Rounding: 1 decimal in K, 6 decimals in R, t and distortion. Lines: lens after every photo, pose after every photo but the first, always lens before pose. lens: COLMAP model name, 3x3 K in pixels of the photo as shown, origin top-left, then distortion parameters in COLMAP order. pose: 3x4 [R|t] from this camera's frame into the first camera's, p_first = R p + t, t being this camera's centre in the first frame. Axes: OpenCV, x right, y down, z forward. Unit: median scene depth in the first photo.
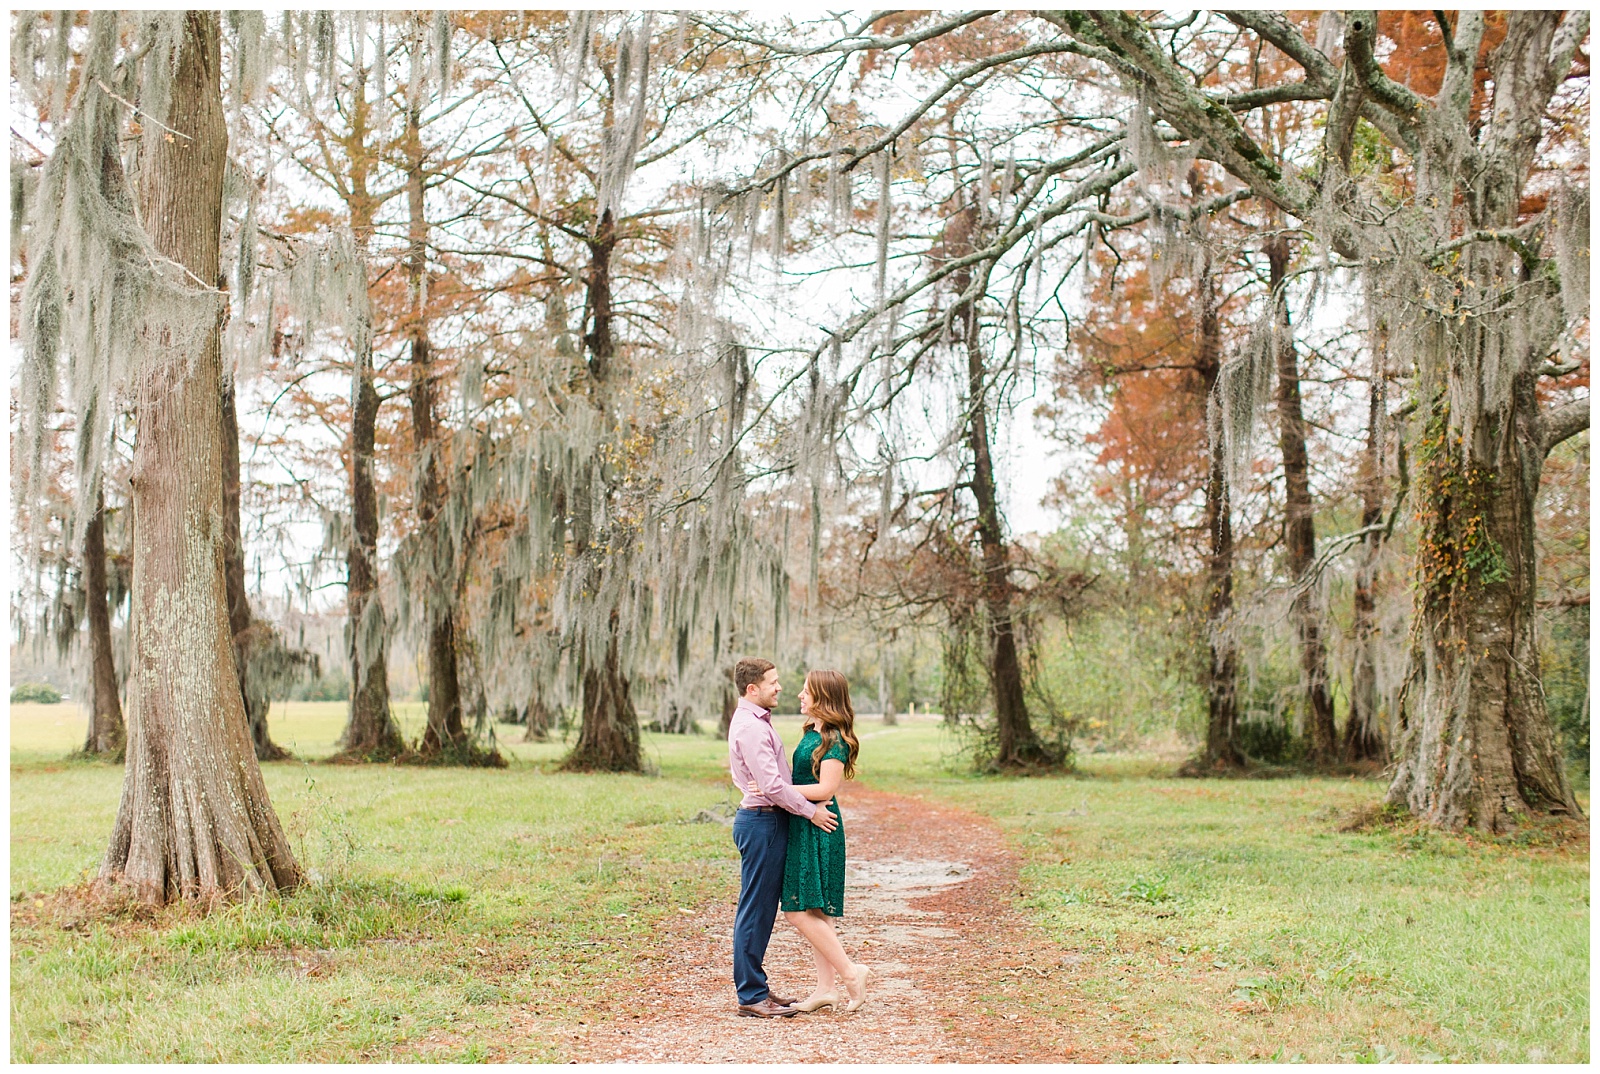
lens RADIAL K [[2229.8, 0, 661.2], [0, 2229.8, 537.1], [0, 0, 1]] dist [0.329490, 0.013128]
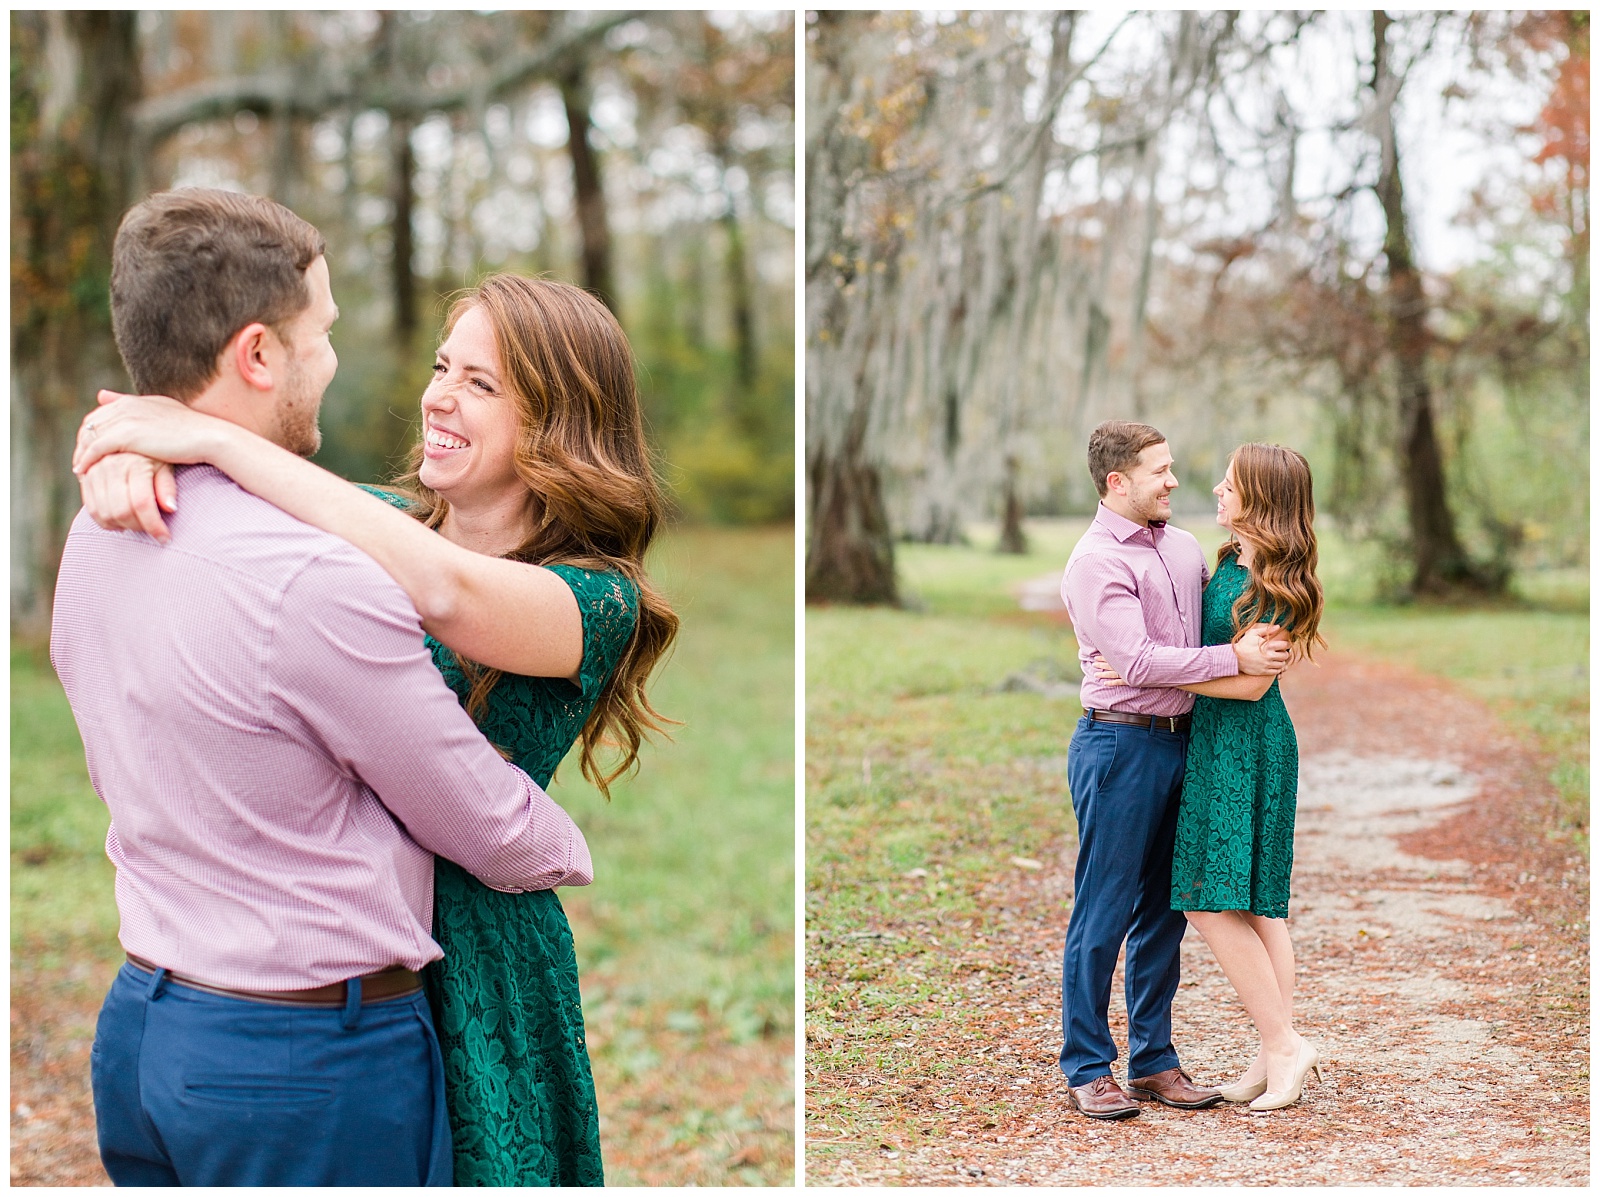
lens RADIAL K [[2239.8, 0, 800.0], [0, 2239.8, 598.5], [0, 0, 1]] dist [0.028549, 0.081320]
pose [[0.999896, 0.003349, -0.014045, -0.029744], [-0.001653, 0.992887, 0.119046, 0.022331], [0.014344, -0.119010, 0.992789, 0.327112]]
